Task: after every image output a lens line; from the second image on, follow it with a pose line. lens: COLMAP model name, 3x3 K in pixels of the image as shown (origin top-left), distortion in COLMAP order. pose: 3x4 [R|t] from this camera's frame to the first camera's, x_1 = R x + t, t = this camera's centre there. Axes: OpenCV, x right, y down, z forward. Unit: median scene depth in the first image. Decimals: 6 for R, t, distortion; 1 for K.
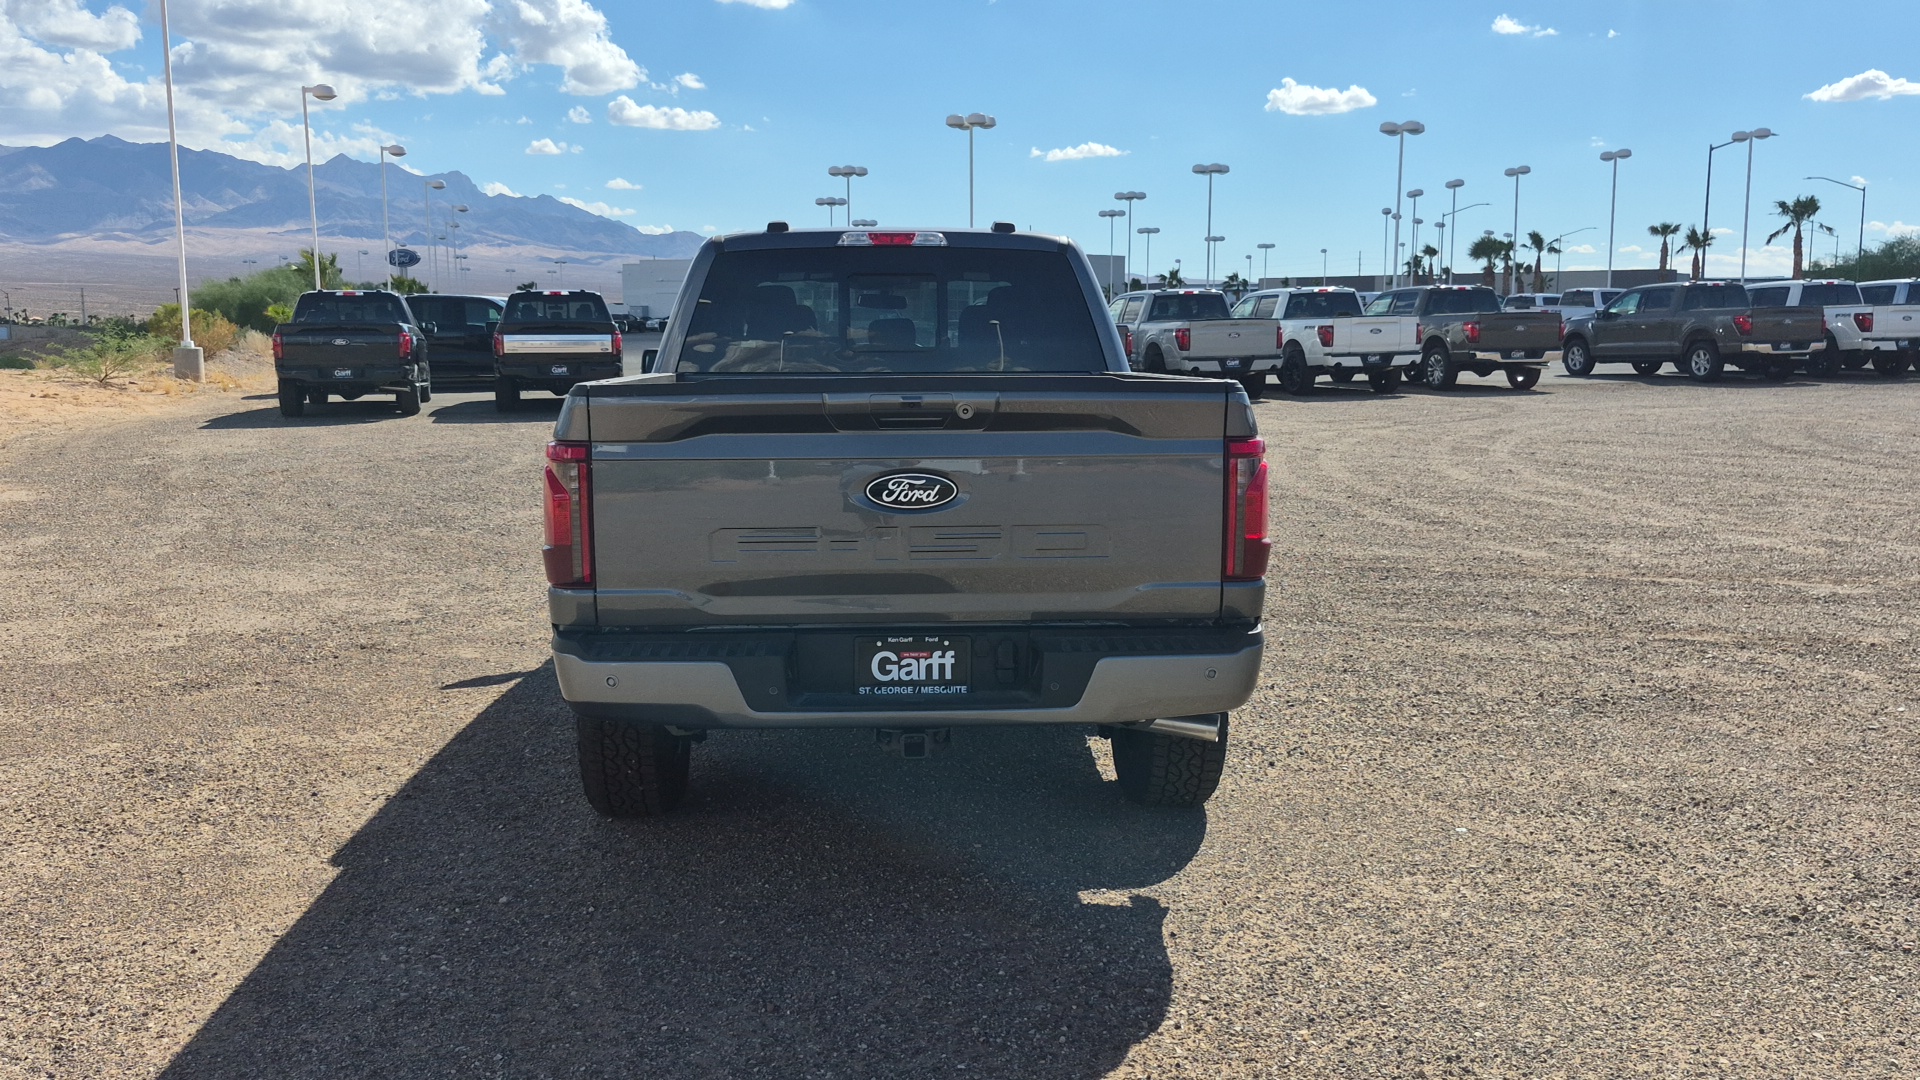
lens RADIAL K [[1663.8, 0, 957.5], [0, 1663.8, 543.0], [0, 0, 1]] dist [0.074245, -0.092295]
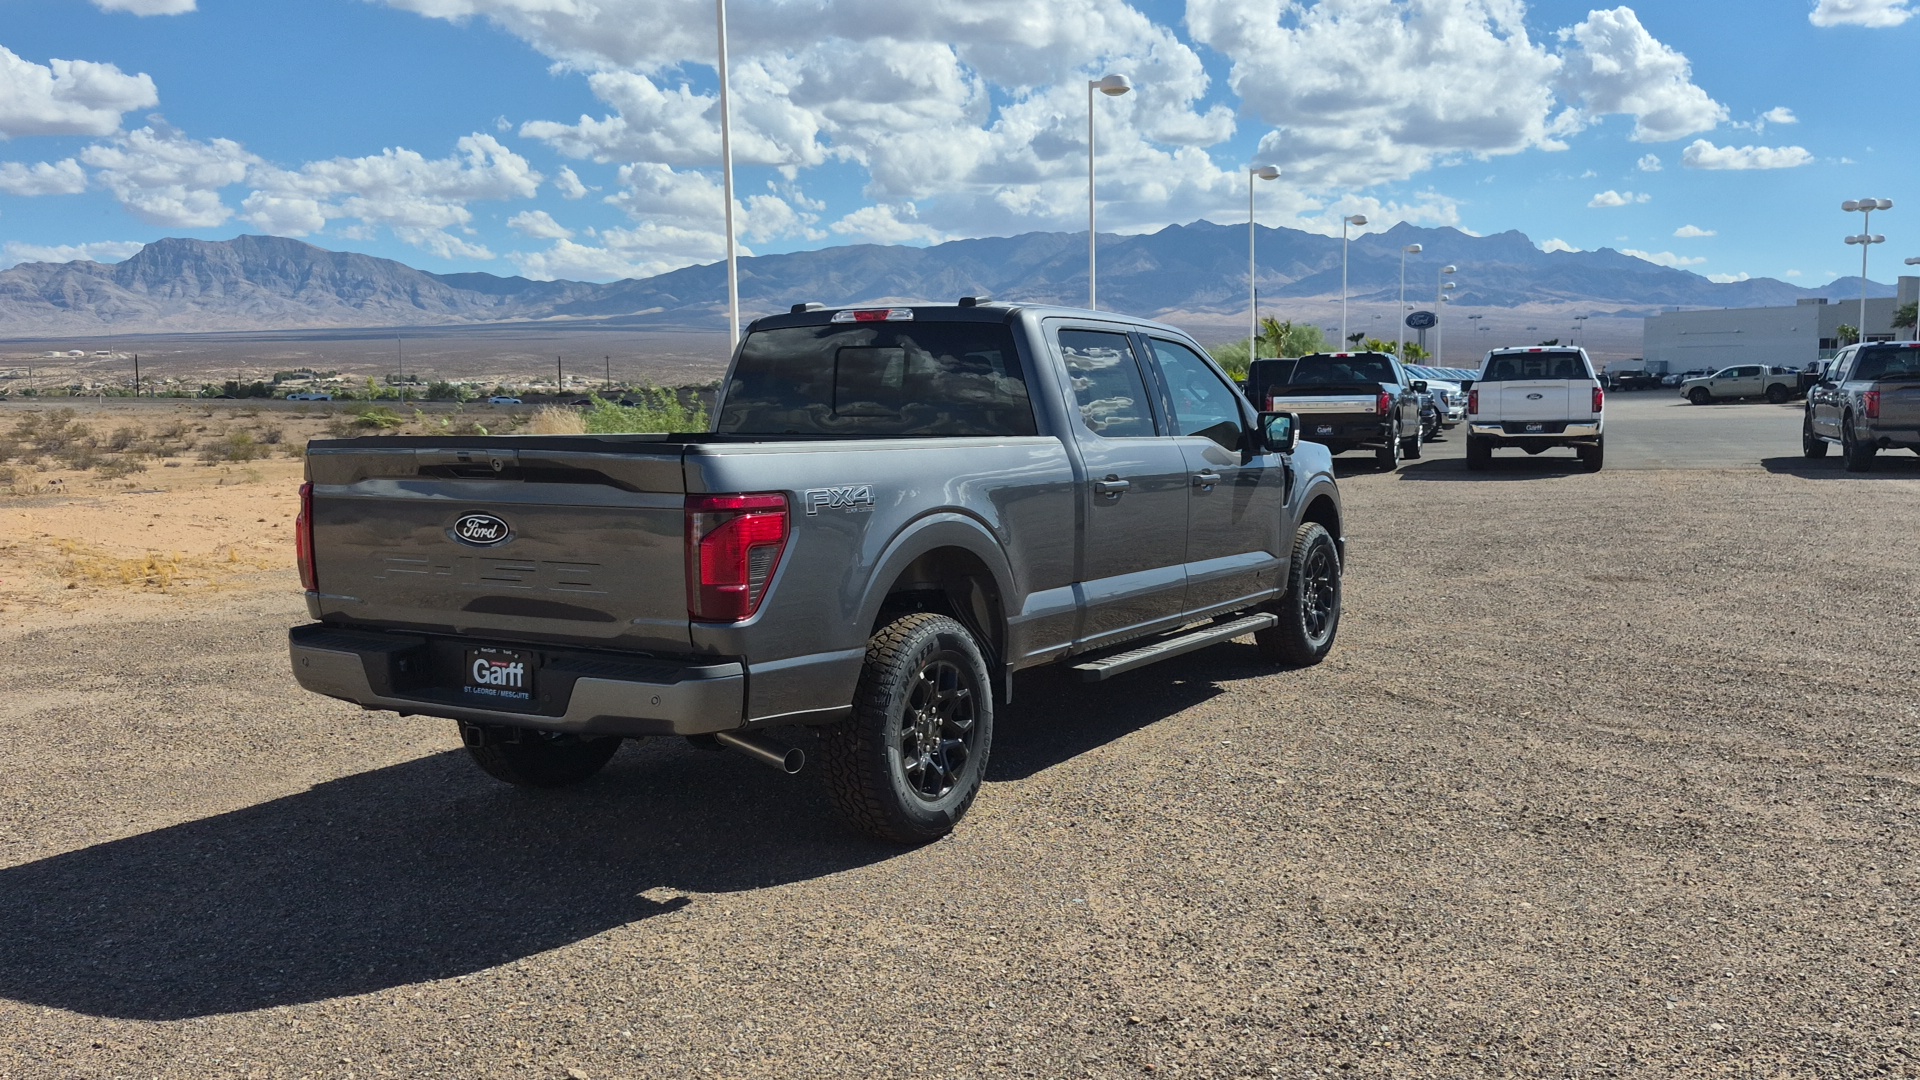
lens RADIAL K [[1663.8, 0, 979.5], [0, 1663.8, 540.5], [0, 0, 1]] dist [0.074245, -0.092295]
pose [[0.830756, 0.043913, -0.554902, 0.646262], [-0.063802, 0.997825, -0.016556, -0.017237], [0.552968, 0.049158, 0.831751, 0.115113]]
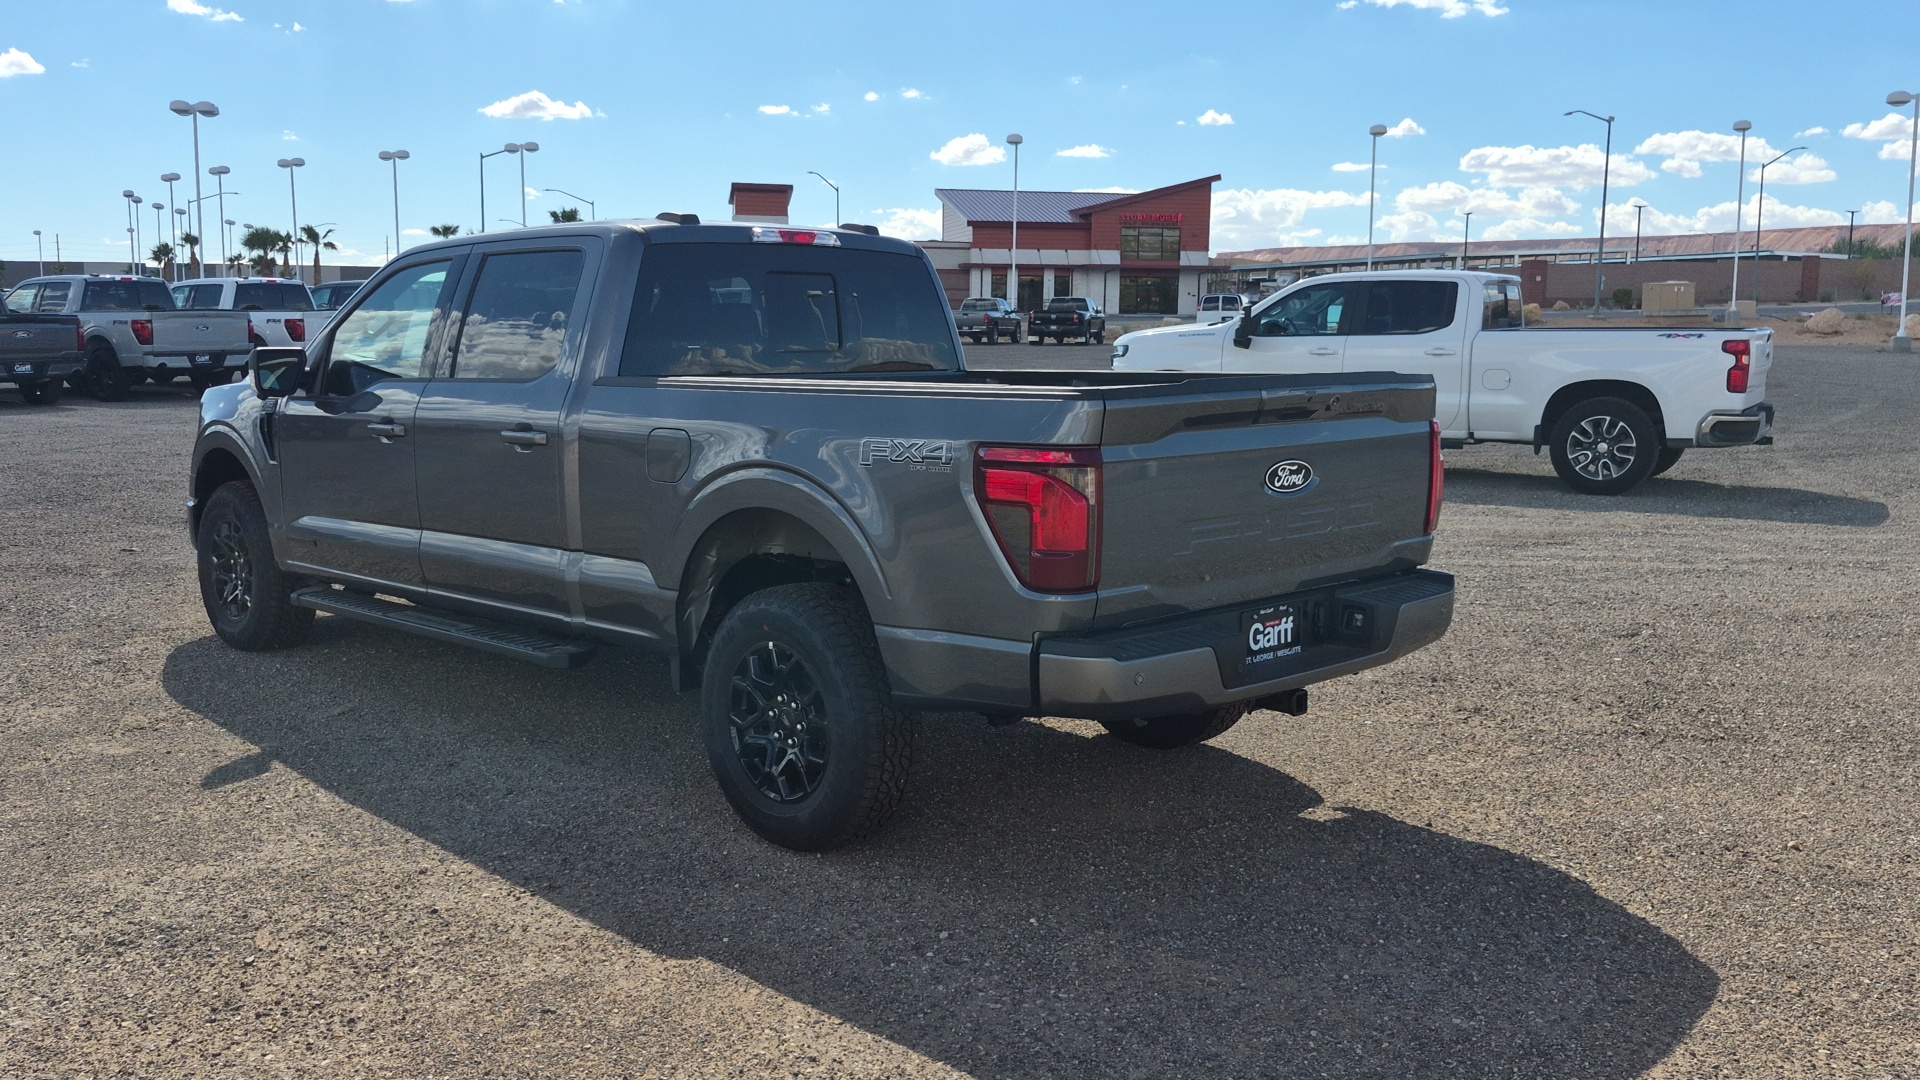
lens RADIAL K [[1663.8, 0, 956.9], [0, 1663.8, 552.6], [0, 0, 1]] dist [0.074245, -0.092295]
pose [[0.743067, -0.085927, 0.663677, -0.630882], [0.080355, 0.996004, 0.038985, -0.027913], [-0.664375, 0.024361, 0.747002, 0.206541]]
